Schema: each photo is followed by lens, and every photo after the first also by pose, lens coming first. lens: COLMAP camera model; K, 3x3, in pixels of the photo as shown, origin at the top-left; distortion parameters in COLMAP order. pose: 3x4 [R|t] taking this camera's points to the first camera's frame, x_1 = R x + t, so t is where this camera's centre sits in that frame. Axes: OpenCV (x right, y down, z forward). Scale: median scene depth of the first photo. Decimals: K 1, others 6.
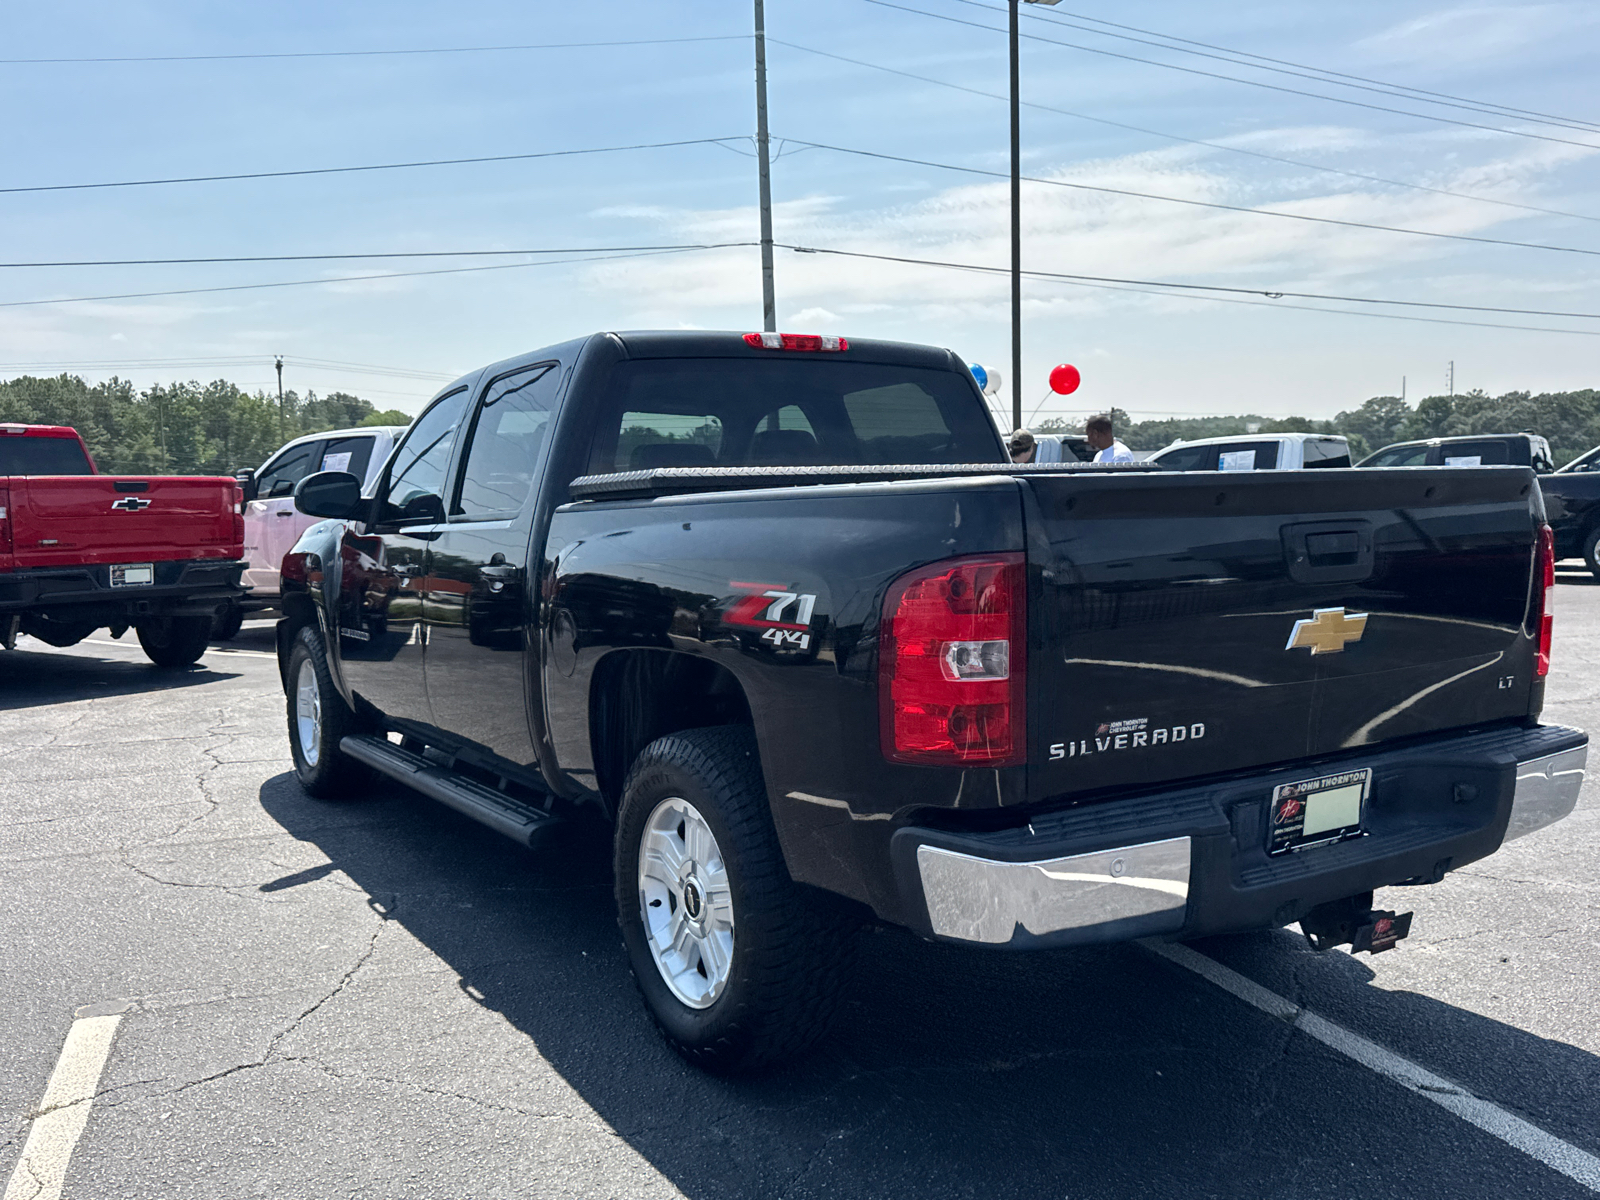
lens RADIAL K [[1570.3, 0, 798.8], [0, 1570.3, 526.7], [0, 0, 1]] dist [0.149287, -0.344159]
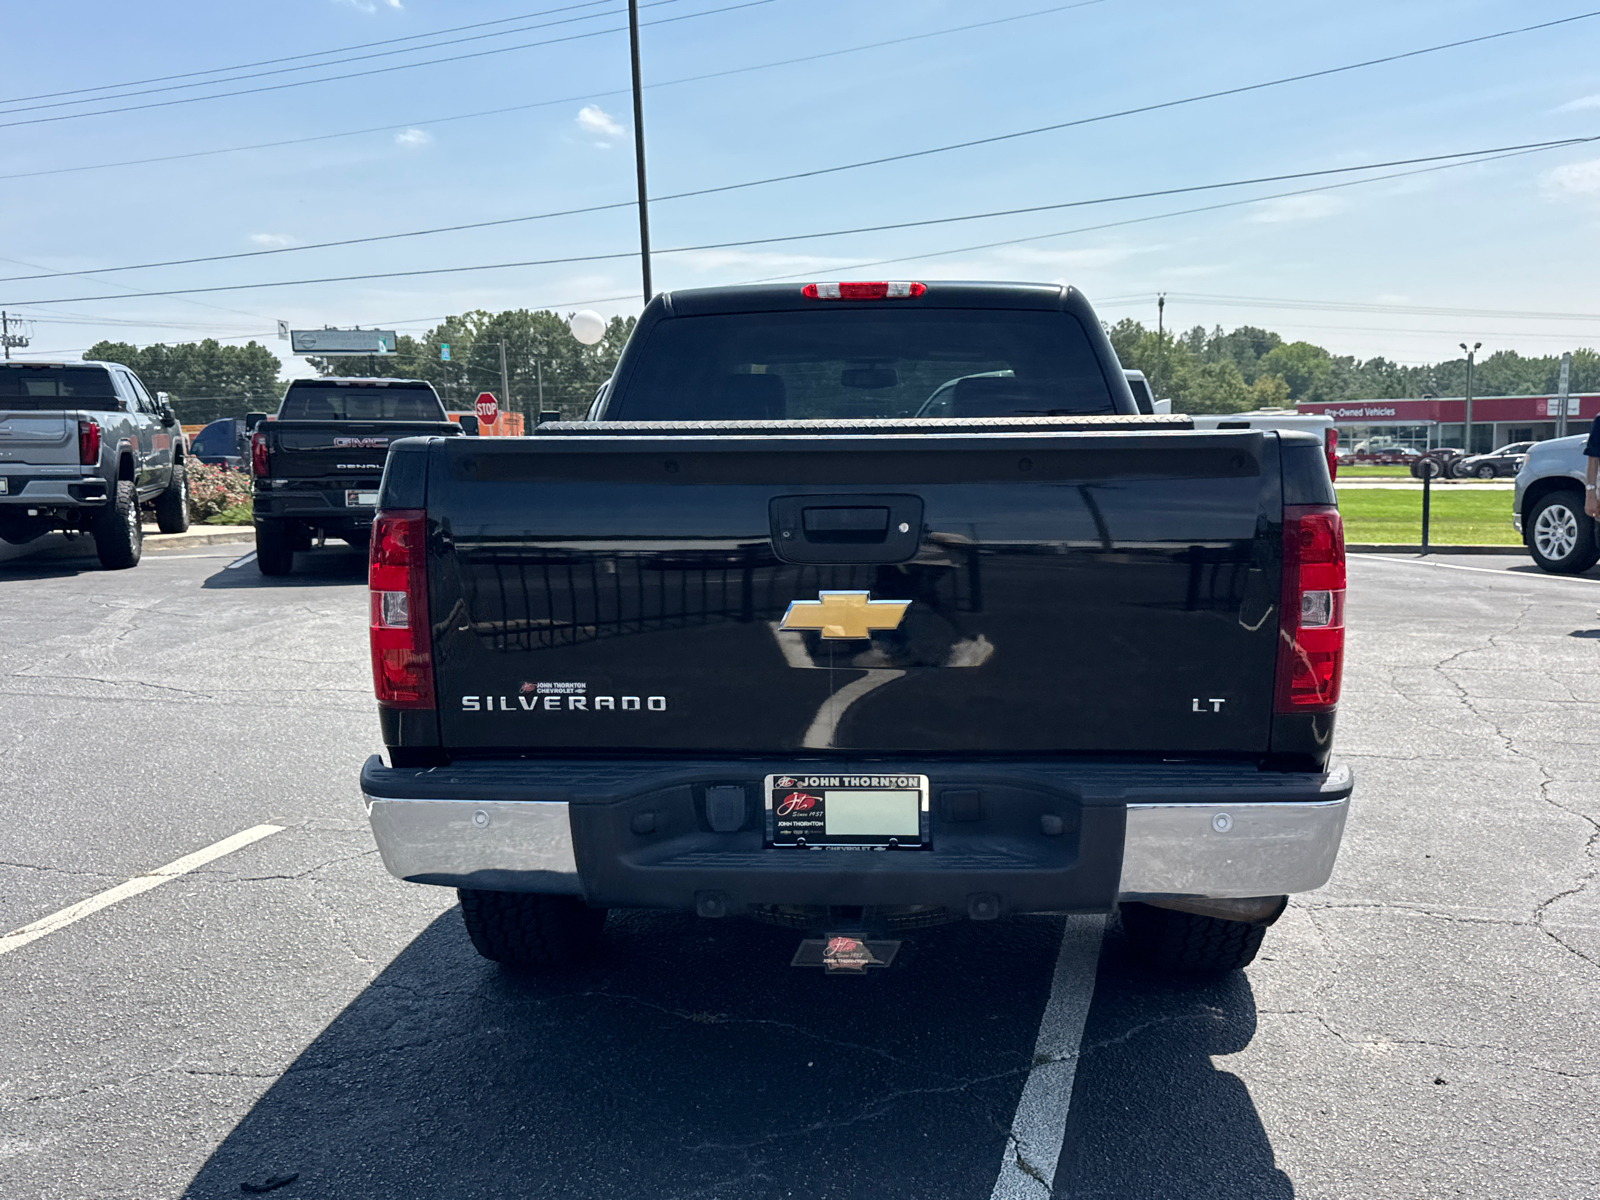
lens RADIAL K [[1595.1, 0, 796.6], [0, 1595.1, 576.7], [0, 0, 1]] dist [0.181355, -0.418609]
pose [[0.762281, 0.069875, -0.643463, 0.896455], [-0.022843, 0.996441, 0.081145, -0.029133], [0.646843, -0.047156, 0.761164, 0.295147]]
